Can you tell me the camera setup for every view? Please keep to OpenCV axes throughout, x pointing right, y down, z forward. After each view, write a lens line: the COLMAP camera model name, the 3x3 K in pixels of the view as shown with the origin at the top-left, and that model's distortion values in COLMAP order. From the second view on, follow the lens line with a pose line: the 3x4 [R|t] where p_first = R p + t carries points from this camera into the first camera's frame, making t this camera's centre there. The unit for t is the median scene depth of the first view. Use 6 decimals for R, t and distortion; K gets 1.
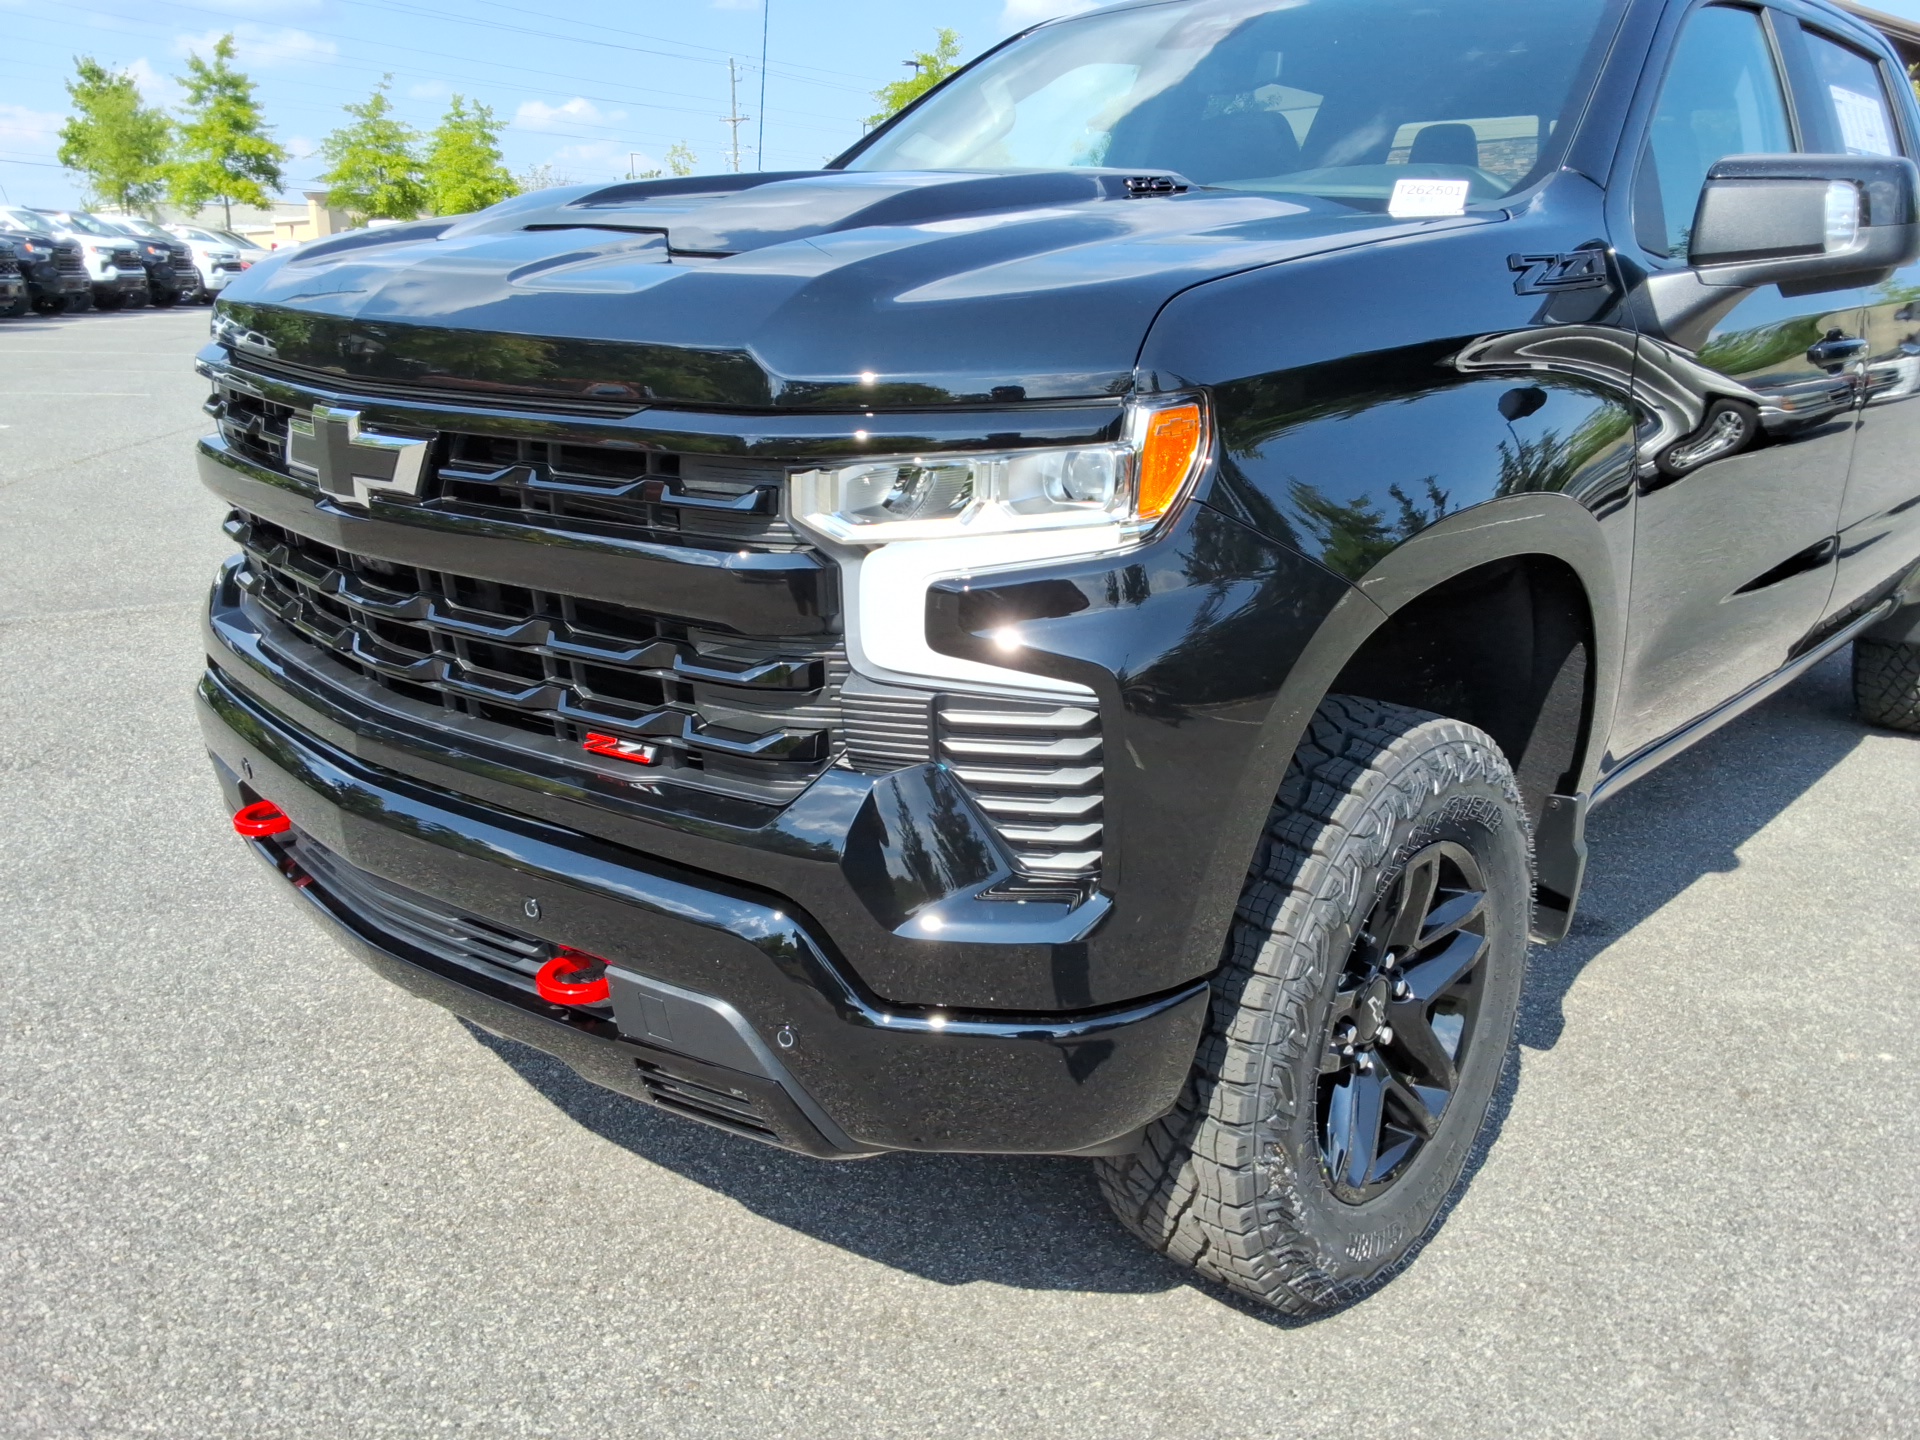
lens RADIAL K [[1544.3, 0, 980.3], [0, 1544.3, 715.9], [0, 0, 1]] dist [0.099961, -0.149992]
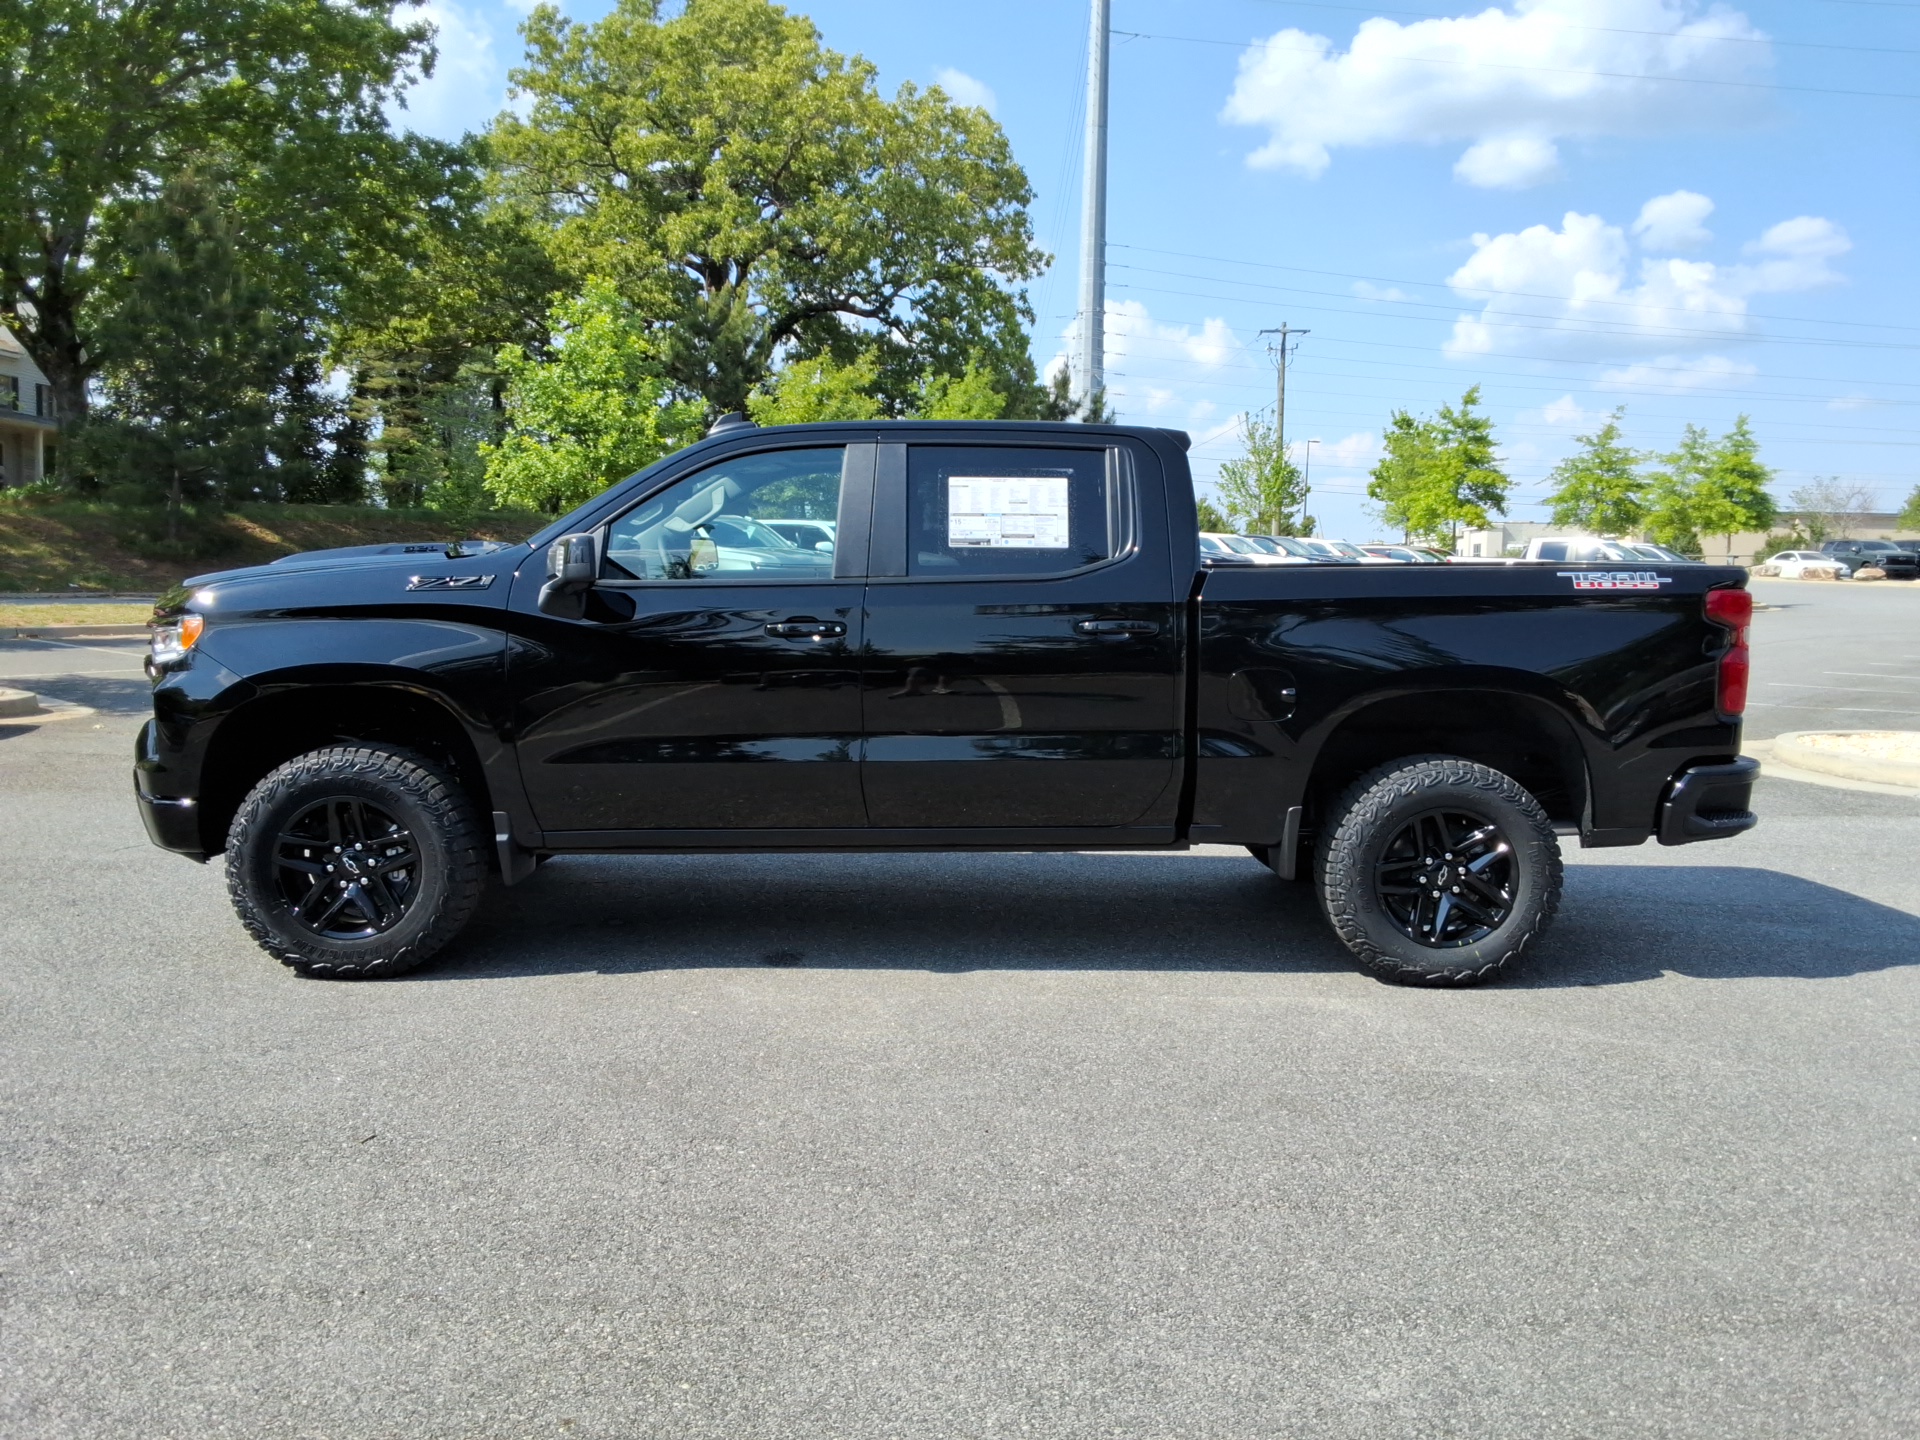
lens RADIAL K [[1544.3, 0, 952.3], [0, 1544.3, 706.6], [0, 0, 1]] dist [0.099961, -0.149992]
pose [[0.681477, 0.061196, -0.729276, 0.118184], [-0.202737, 0.973284, -0.107778, 0.000617], [0.703197, 0.221299, 0.675677, -0.003601]]
